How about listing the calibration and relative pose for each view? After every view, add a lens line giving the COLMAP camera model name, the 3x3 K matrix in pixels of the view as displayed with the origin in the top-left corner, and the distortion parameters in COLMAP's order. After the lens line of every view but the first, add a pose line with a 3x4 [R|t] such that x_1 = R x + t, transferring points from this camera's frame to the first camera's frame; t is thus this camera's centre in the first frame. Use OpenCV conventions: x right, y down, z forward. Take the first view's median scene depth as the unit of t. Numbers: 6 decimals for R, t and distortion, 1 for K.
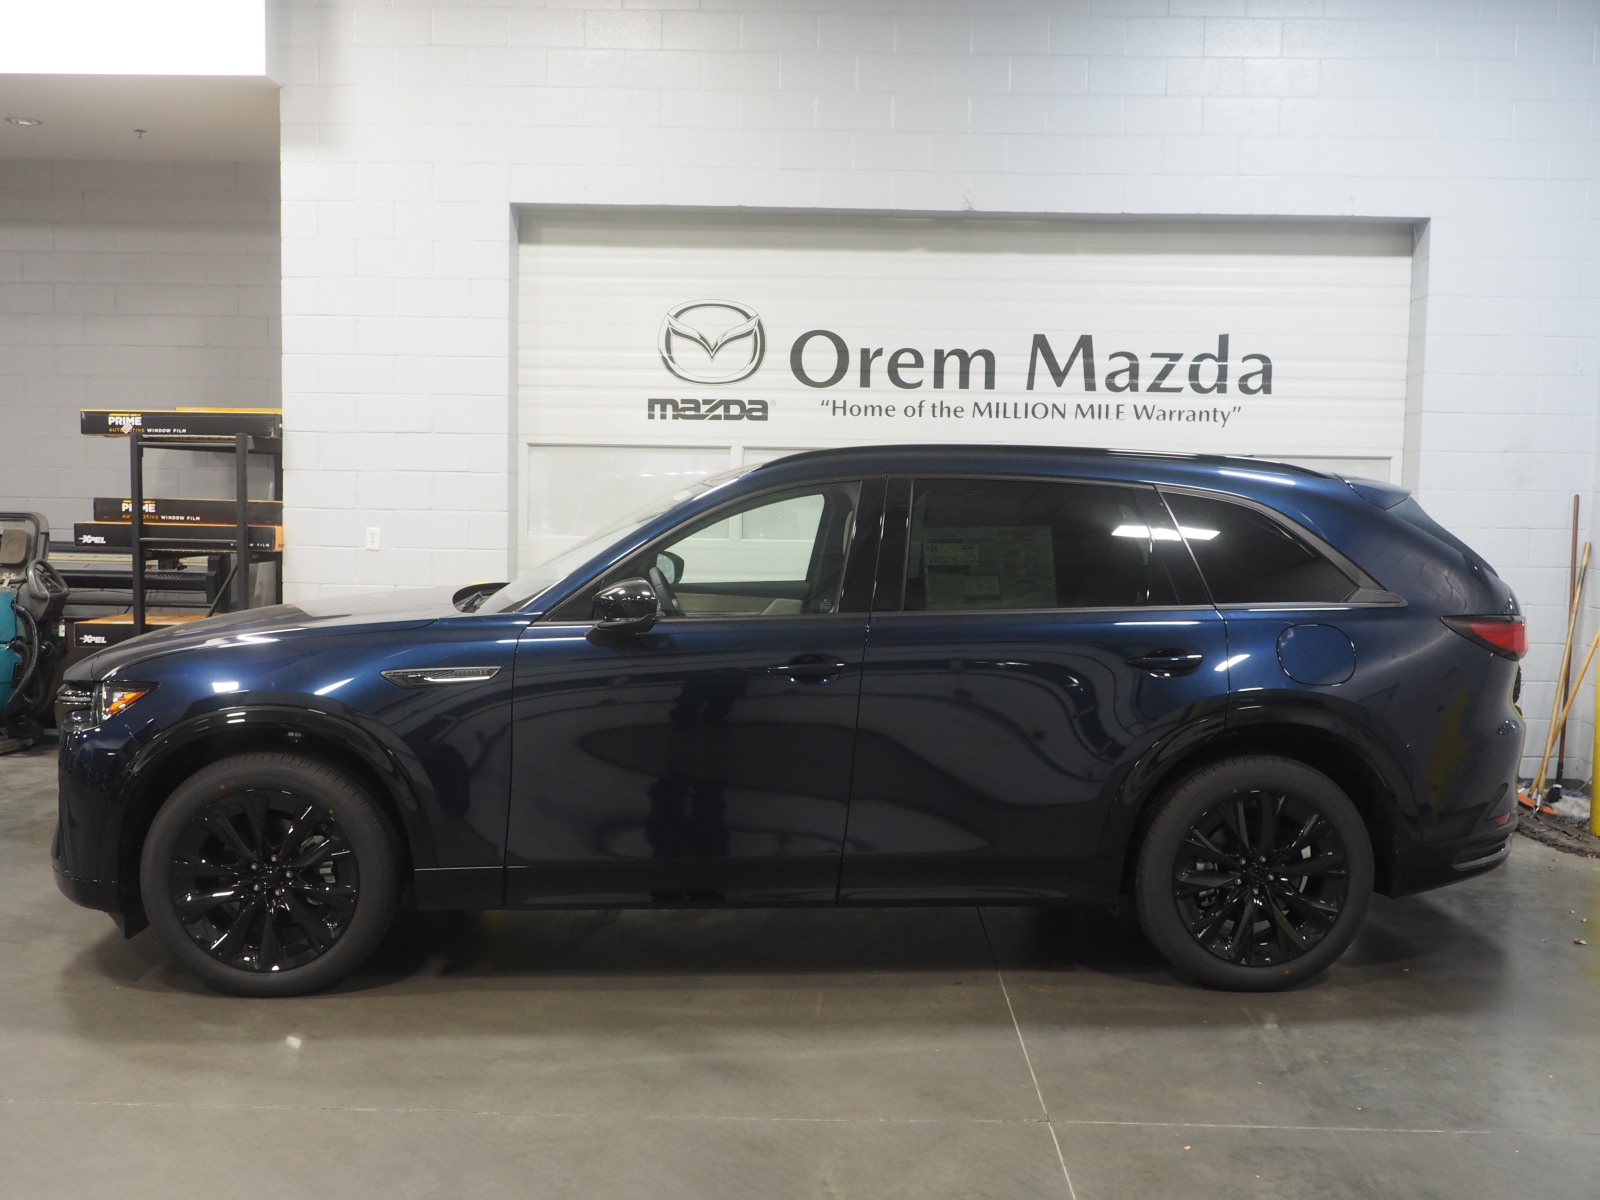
lens RADIAL K [[1414.9, 0, 798.0], [0, 1414.9, 604.1], [0, 0, 1]] dist [-0.000445, 0.009618]
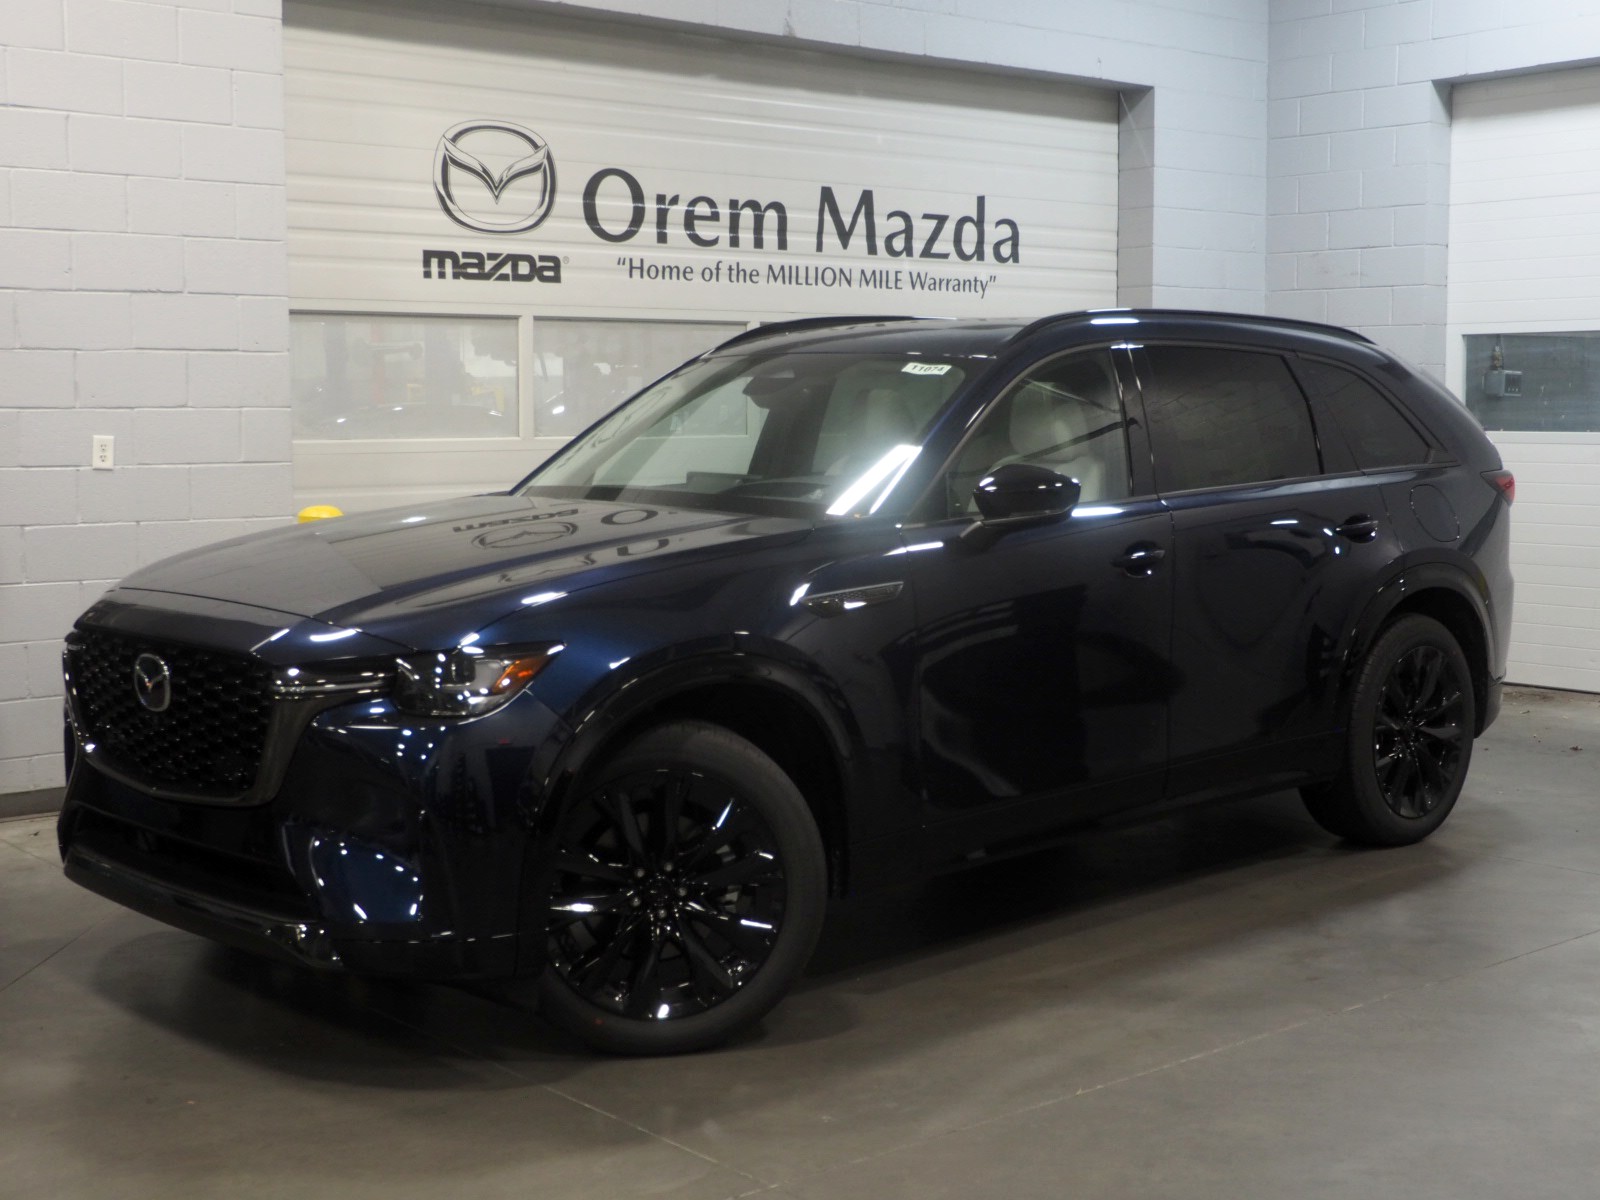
lens RADIAL K [[2057.1, 0, 801.3], [0, 2057.1, 597.7], [0, 0, 1]] dist [0.004199, 0.000000]
pose [[0.769675, -0.080434, 0.633349, -0.646602], [0.066448, 0.996737, 0.045833, -0.001146], [-0.634969, 0.006809, 0.772508, 0.050651]]
